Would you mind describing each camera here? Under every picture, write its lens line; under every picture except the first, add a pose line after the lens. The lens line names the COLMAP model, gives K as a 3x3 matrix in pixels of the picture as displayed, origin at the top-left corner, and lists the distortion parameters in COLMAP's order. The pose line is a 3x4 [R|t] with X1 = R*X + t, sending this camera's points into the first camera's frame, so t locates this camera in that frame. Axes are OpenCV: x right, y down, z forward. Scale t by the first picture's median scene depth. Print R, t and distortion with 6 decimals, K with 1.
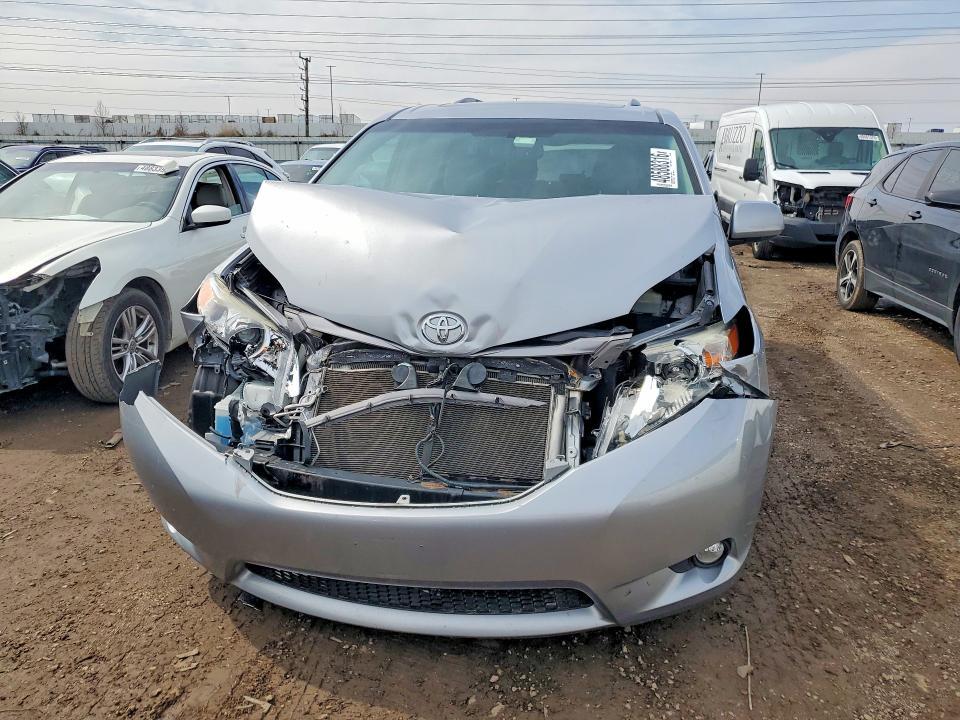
lens RADIAL K [[774.8, 0, 480.0], [0, 774.8, 360.0], [0, 0, 1]] dist [0.022531, -0.000989]
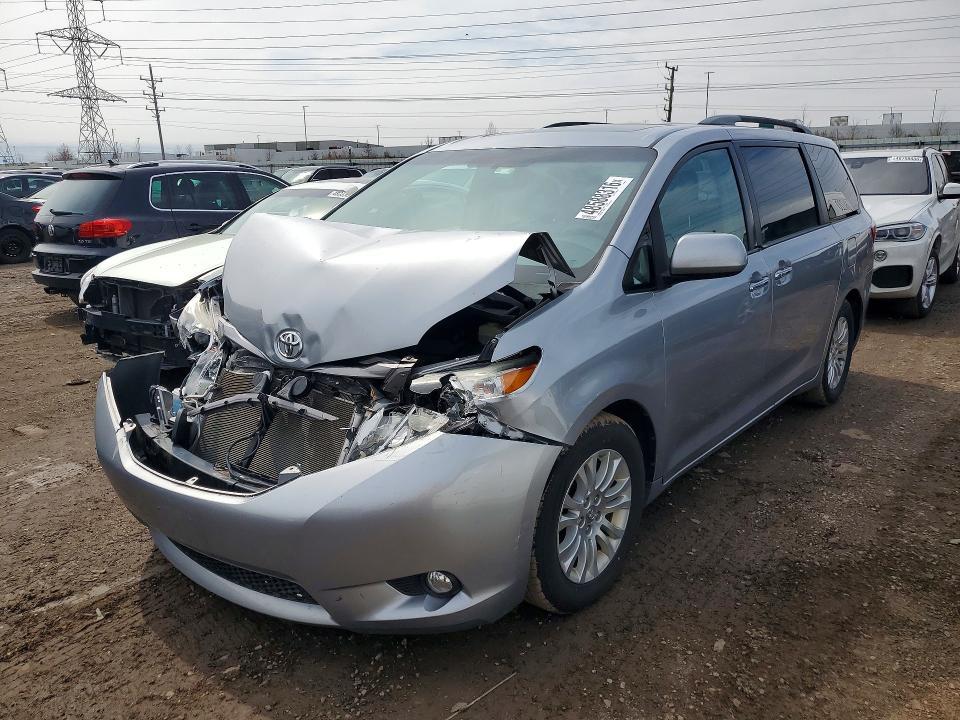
lens RADIAL K [[791.2, 0, 480.1], [0, 791.2, 371.8], [0, 0, 1]] dist [0.008325, 0.013607]
pose [[0.875839, 0.096517, -0.472854, 0.789630], [-0.096376, 0.995041, 0.024593, -0.058173], [0.472883, 0.024033, 0.880797, 0.098778]]
